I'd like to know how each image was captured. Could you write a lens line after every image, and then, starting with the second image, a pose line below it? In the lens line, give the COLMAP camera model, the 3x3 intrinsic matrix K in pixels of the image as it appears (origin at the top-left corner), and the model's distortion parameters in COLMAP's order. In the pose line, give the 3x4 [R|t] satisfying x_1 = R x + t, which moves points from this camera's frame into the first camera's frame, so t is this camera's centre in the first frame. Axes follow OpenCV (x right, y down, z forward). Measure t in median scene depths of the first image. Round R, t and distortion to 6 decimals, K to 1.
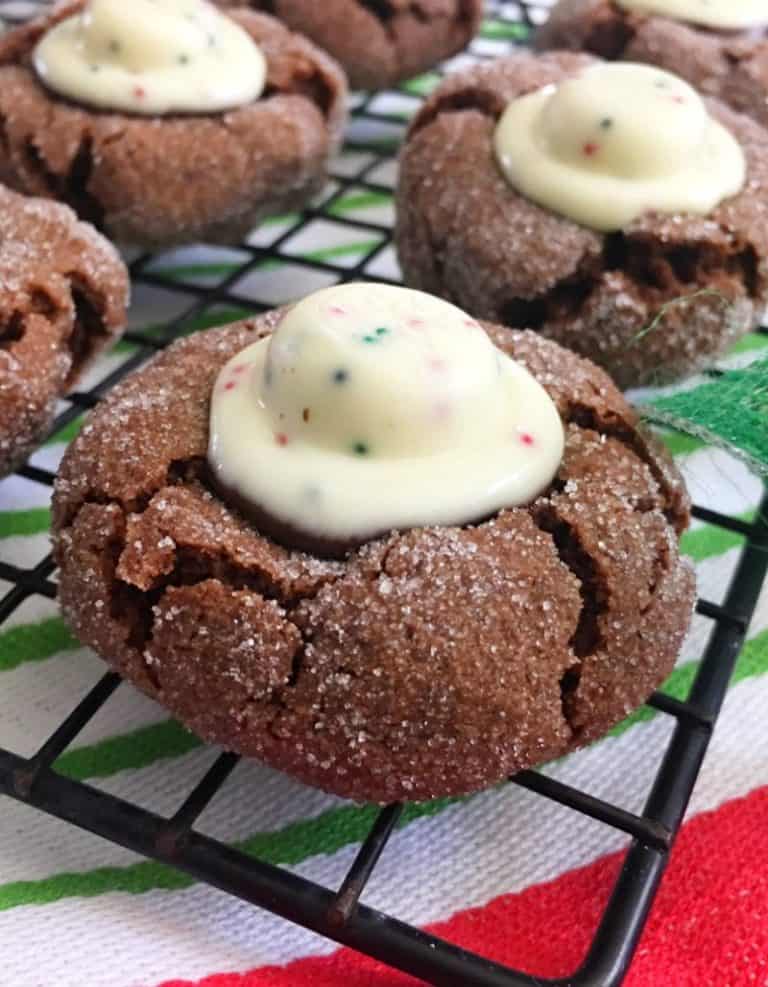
lens RADIAL K [[1229.7, 0, 384.0], [0, 1229.7, 493.5], [0, 0, 1]] dist [0.012534, -0.026972]
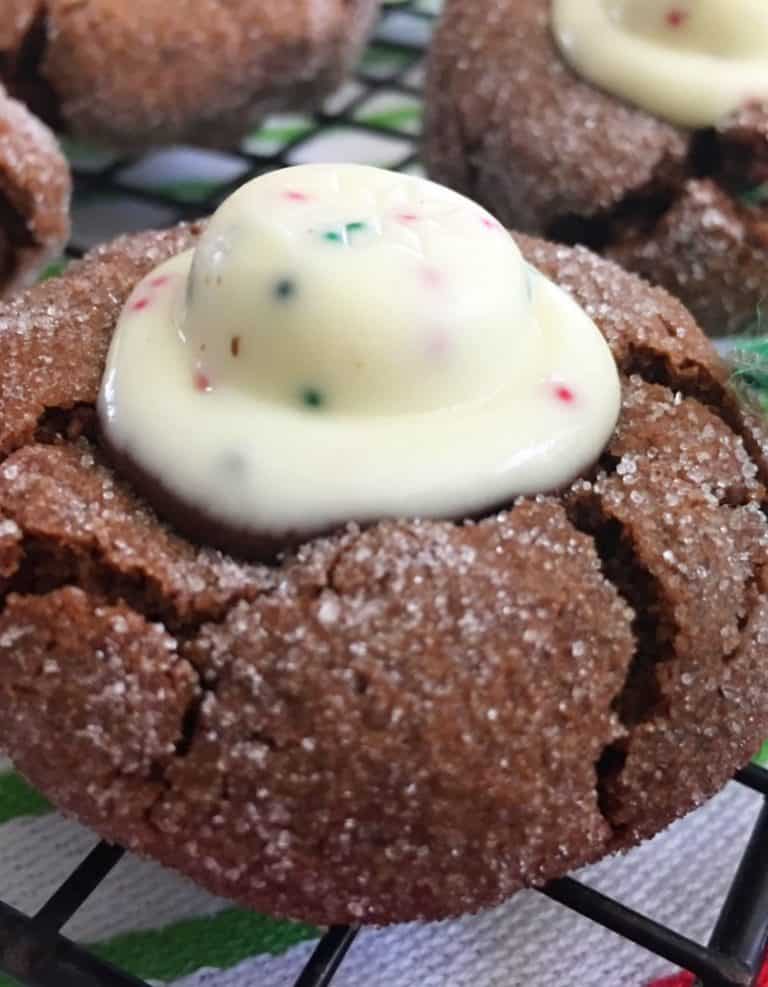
lens RADIAL K [[1229.7, 0, 384.0], [0, 1229.7, 493.5], [0, 0, 1]] dist [0.012534, -0.026972]
pose [[0.997806, 0.037156, -0.054798, 0.059765], [-0.035557, 0.998921, 0.029872, -0.006262], [0.055849, -0.027858, 0.998051, 0.334791]]
